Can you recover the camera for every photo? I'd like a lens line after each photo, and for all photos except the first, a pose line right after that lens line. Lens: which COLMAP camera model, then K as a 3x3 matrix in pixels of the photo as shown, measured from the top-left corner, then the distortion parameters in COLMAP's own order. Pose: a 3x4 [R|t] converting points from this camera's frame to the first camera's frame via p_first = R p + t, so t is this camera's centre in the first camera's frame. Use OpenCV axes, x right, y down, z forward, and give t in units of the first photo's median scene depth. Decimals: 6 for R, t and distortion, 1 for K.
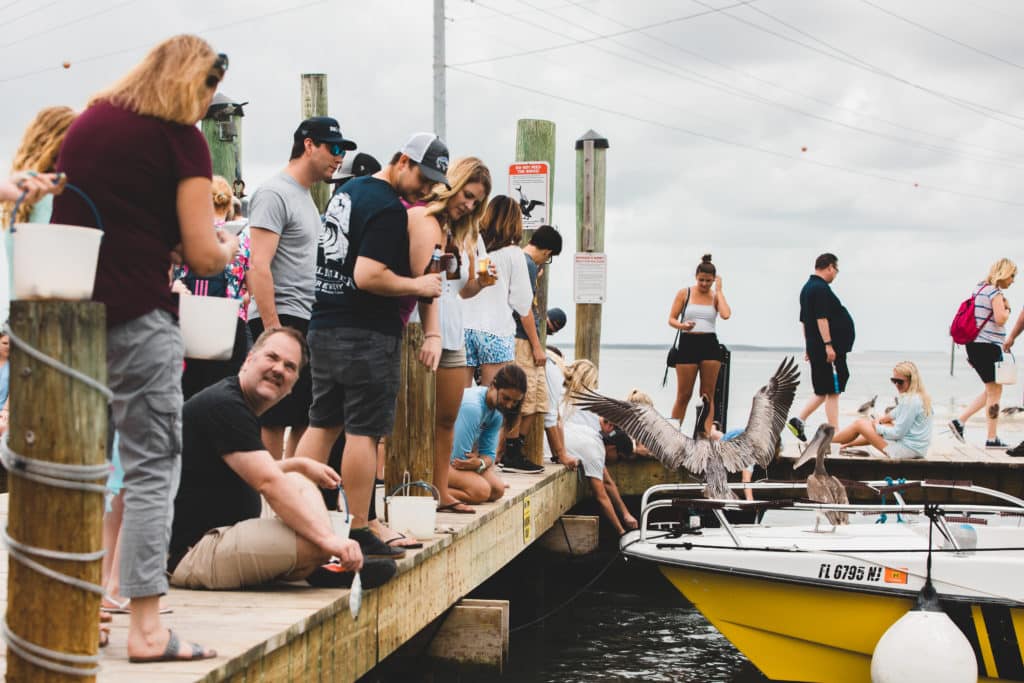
lens RADIAL K [[2166.5, 0, 512.0], [0, 2166.5, 341.1], [0, 0, 1]] dist [-0.067510, 0.000000]
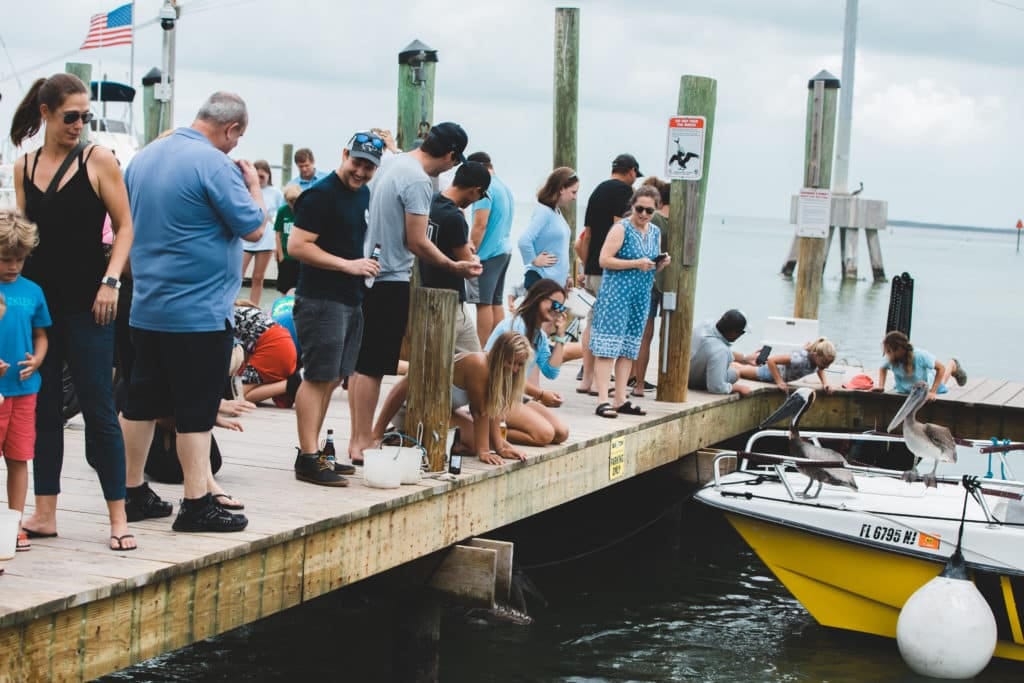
lens RADIAL K [[2103.9, 0, 511.9], [0, 2103.9, 342.9], [0, 0, 1]] dist [-0.008298, 0.000000]
pose [[0.975716, 0.061497, -0.210227, 0.187770], [-0.048156, 0.996522, 0.068003, -0.048087], [0.213678, -0.056228, 0.975285, -0.042339]]
